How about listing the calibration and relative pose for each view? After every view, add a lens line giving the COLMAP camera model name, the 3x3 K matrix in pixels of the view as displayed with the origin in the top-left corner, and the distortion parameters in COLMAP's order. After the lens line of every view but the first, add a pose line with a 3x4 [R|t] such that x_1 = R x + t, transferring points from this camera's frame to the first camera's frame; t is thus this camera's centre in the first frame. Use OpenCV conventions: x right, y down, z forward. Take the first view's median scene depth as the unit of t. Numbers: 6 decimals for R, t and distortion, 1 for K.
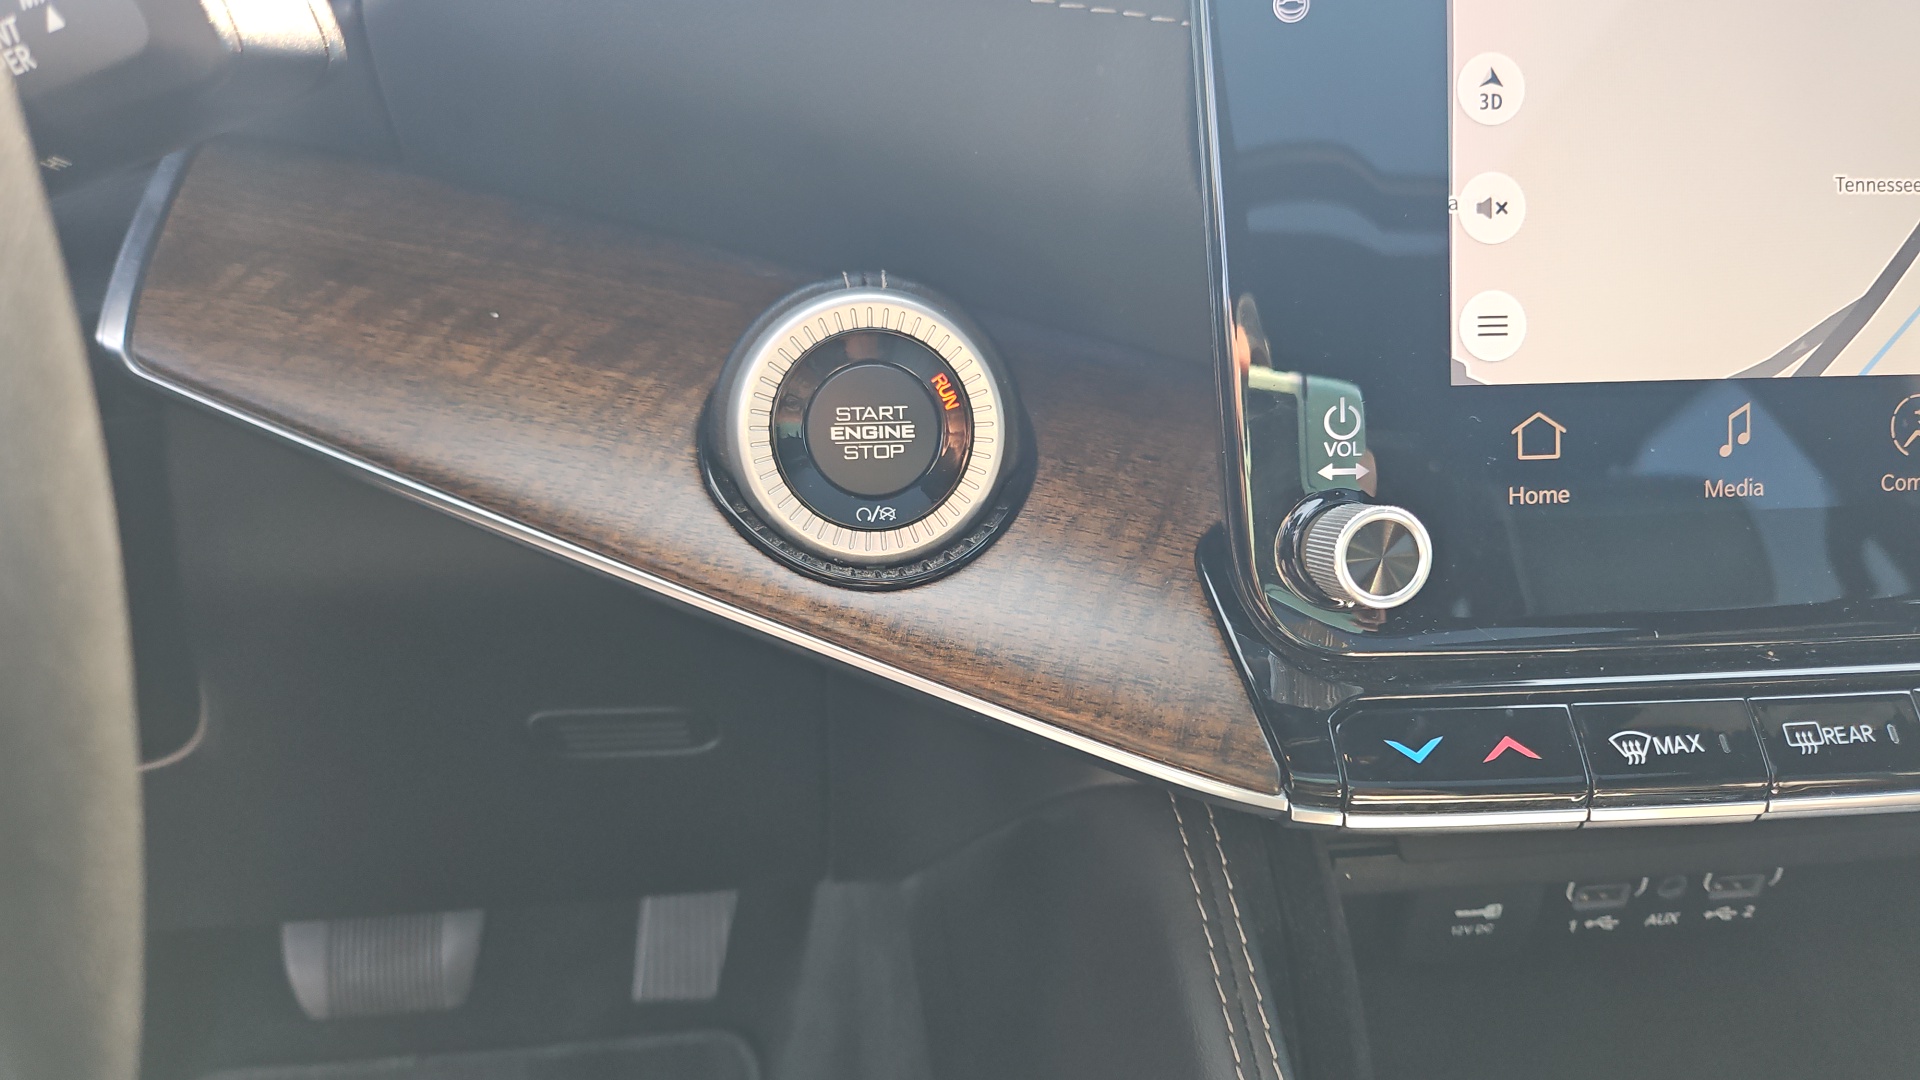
lens RADIAL K [[1376.0, 0, 963.8], [0, 1376.0, 548.0], [0, 0, 1]] dist [0.084284, -0.115437]
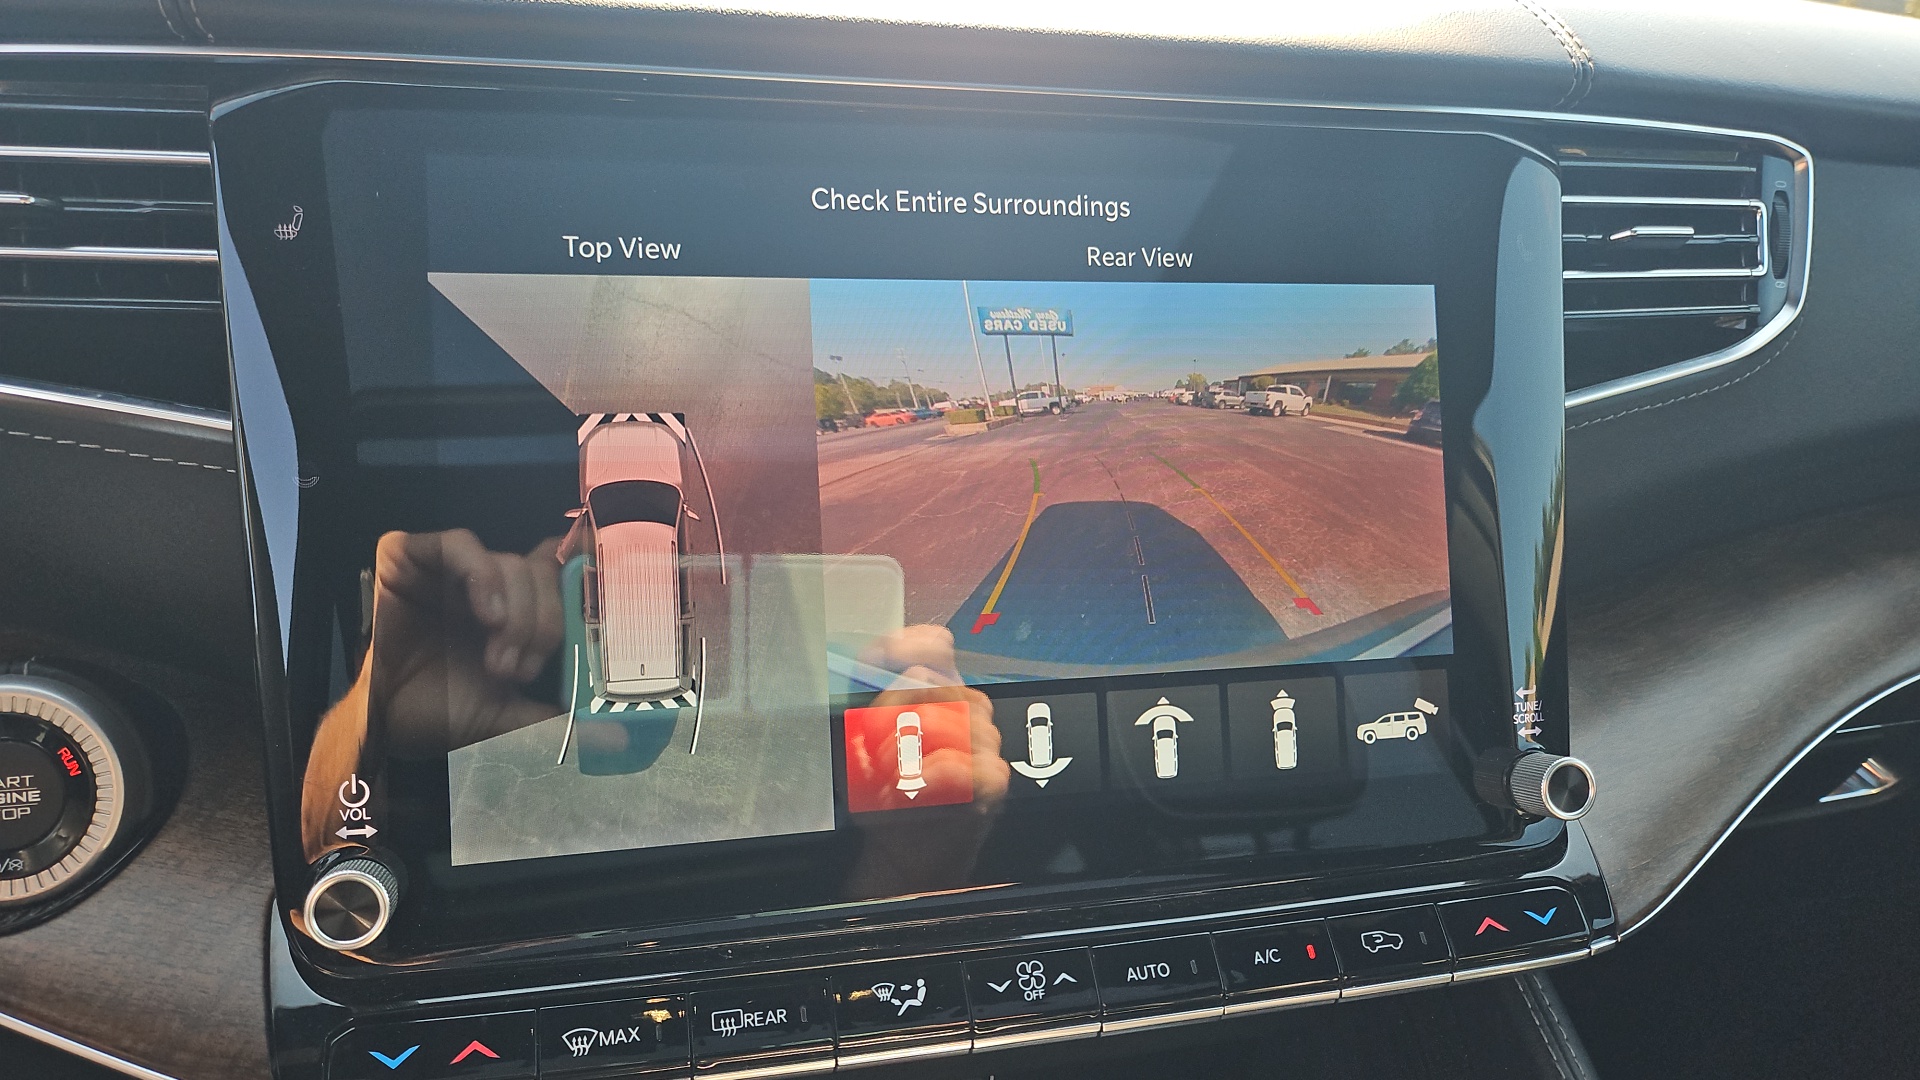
lens RADIAL K [[1376.0, 0, 963.8], [0, 1376.0, 548.0], [0, 0, 1]] dist [0.084284, -0.115437]
pose [[0.992986, -0.011807, 0.117644, 0.674755], [0.022309, 0.995838, -0.088363, -0.187632], [-0.116112, 0.090368, 0.989117, -0.352733]]
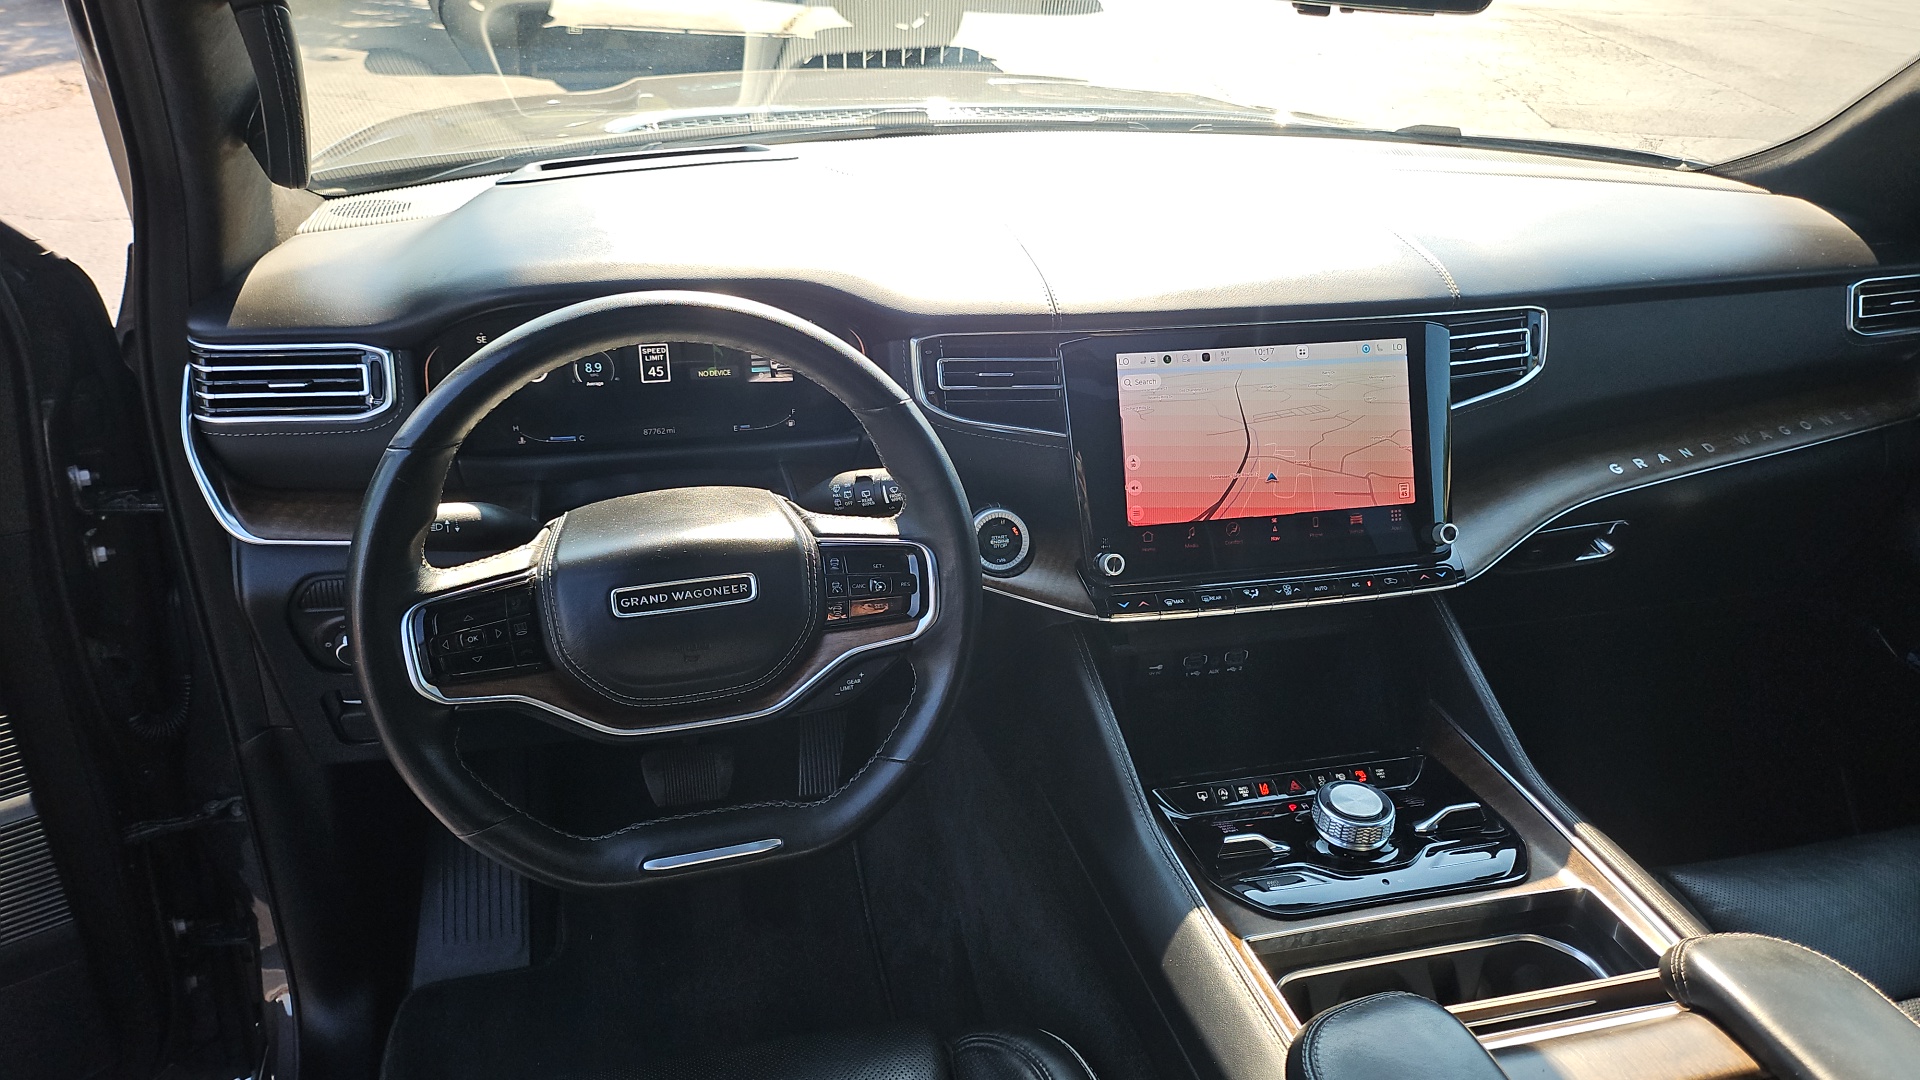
lens RADIAL K [[1376.0, 0, 963.8], [0, 1376.0, 548.0], [0, 0, 1]] dist [0.084284, -0.115437]
pose [[0.992220, -0.046875, 0.115332, -0.724866], [0.050676, 0.998257, -0.030249, 0.064593], [-0.113713, 0.035858, 0.992866, -3.492669]]
